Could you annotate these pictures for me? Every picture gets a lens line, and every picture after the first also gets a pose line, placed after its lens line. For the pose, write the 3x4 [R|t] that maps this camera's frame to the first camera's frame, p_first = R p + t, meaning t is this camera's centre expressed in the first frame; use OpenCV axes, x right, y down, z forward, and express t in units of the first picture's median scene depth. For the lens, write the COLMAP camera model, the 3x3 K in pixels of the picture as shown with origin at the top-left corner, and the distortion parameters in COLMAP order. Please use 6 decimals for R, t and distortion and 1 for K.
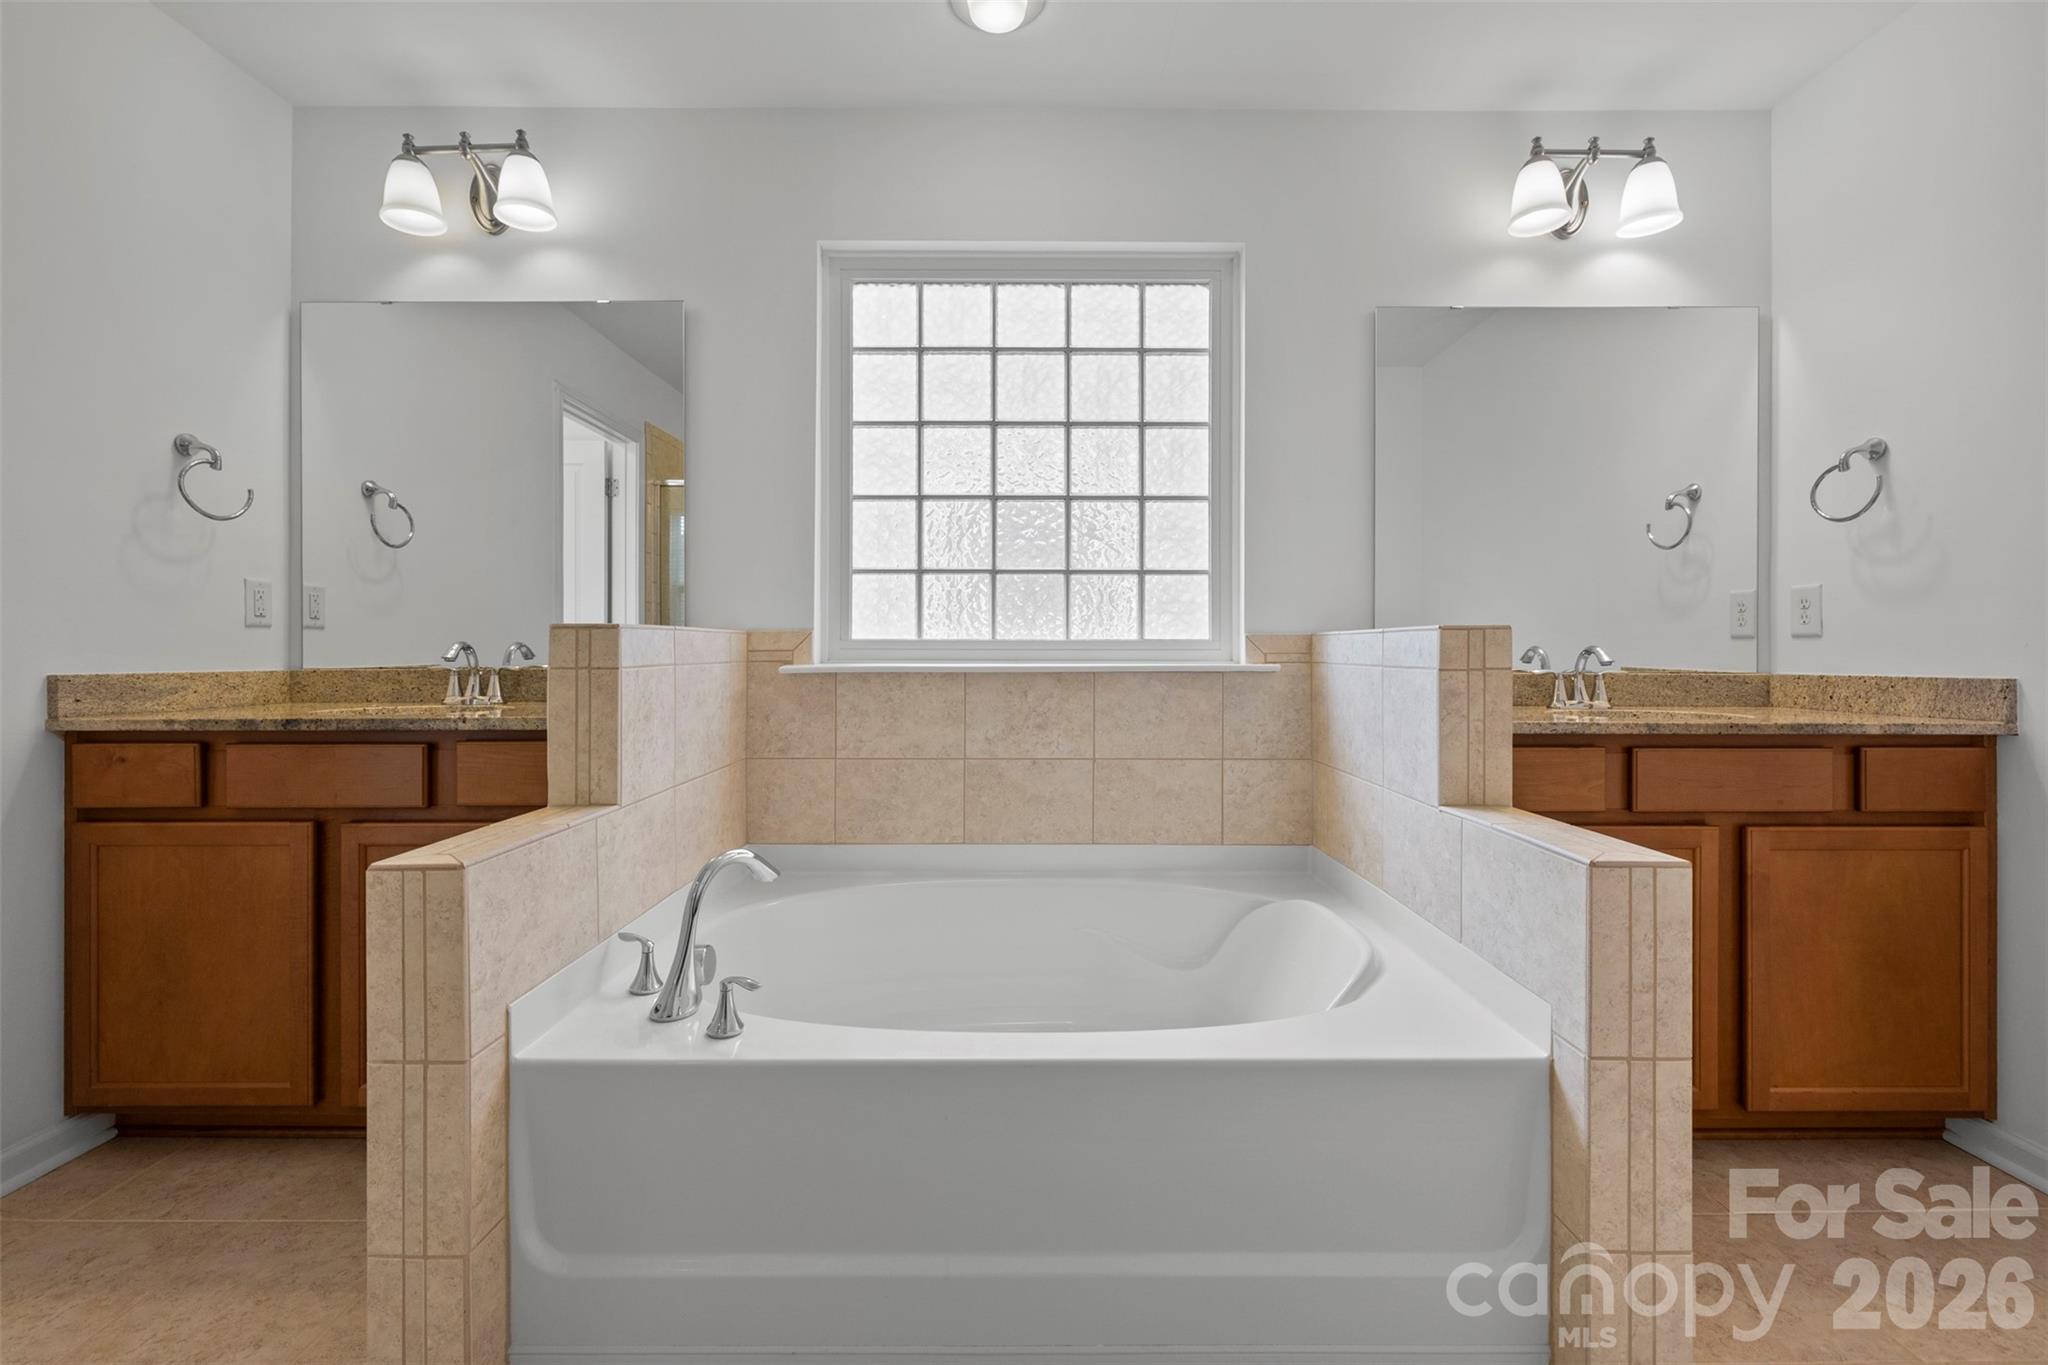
lens RADIAL K [[872.1, 0, 1027.3], [0, 872.1, 676.4], [0, 0, 1]] dist [0.001735, 0.000339]
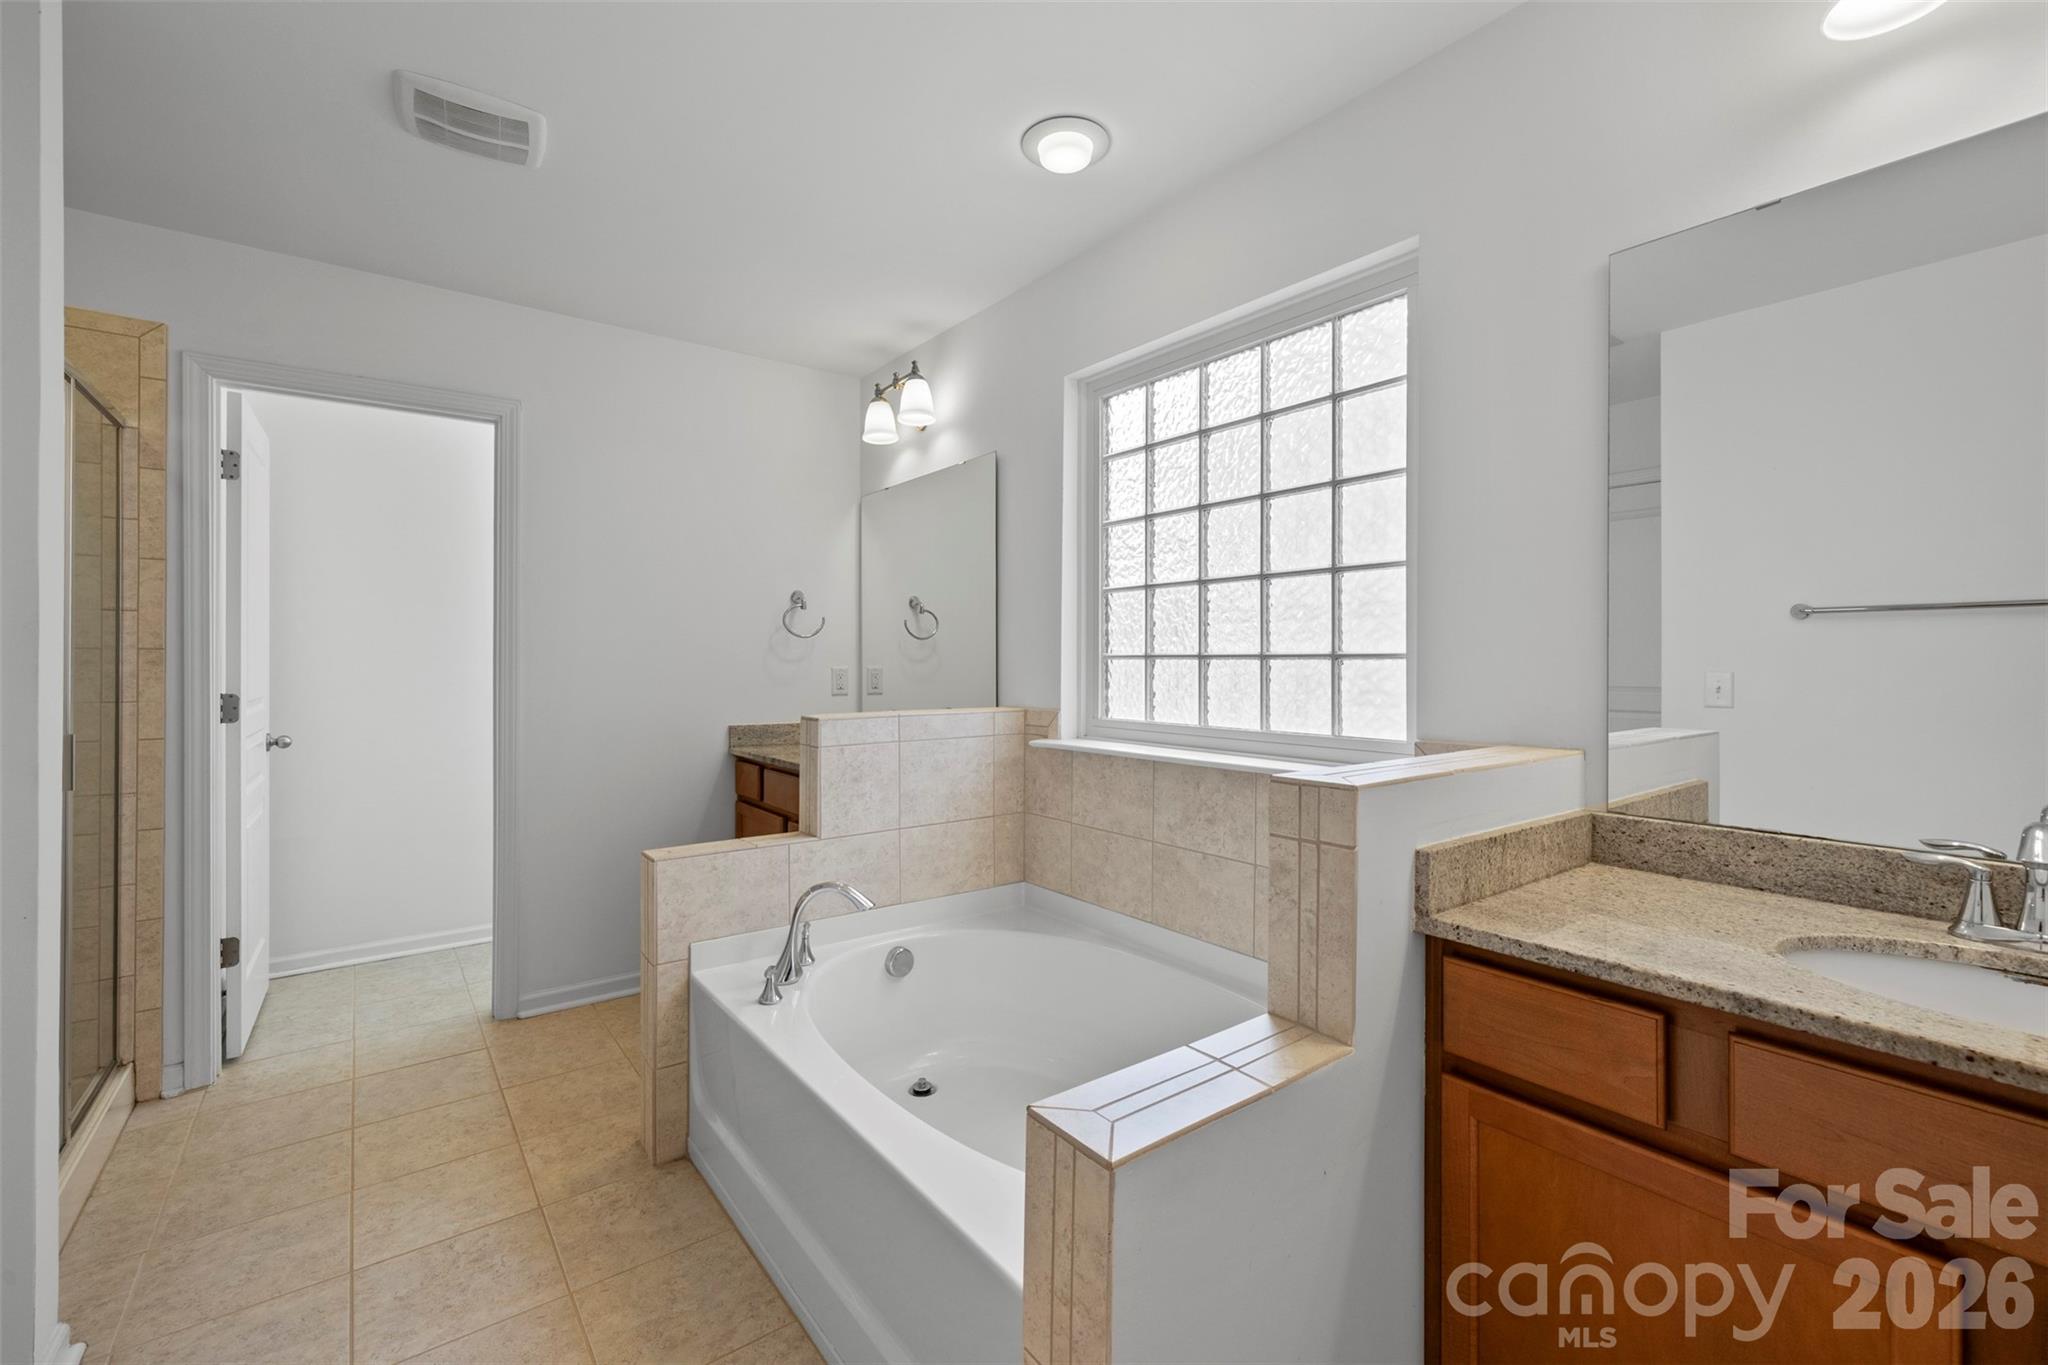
lens RADIAL K [[869.4, 0, 1024.6], [0, 869.4, 693.2], [0, 0, 1]] dist [0.000757, -0.000061]
pose [[0.603691, 0.028072, -0.796724, 0.650205], [-0.023470, 0.999572, 0.017436, -0.095019], [0.796873, 0.008173, 0.604091, 0.257170]]
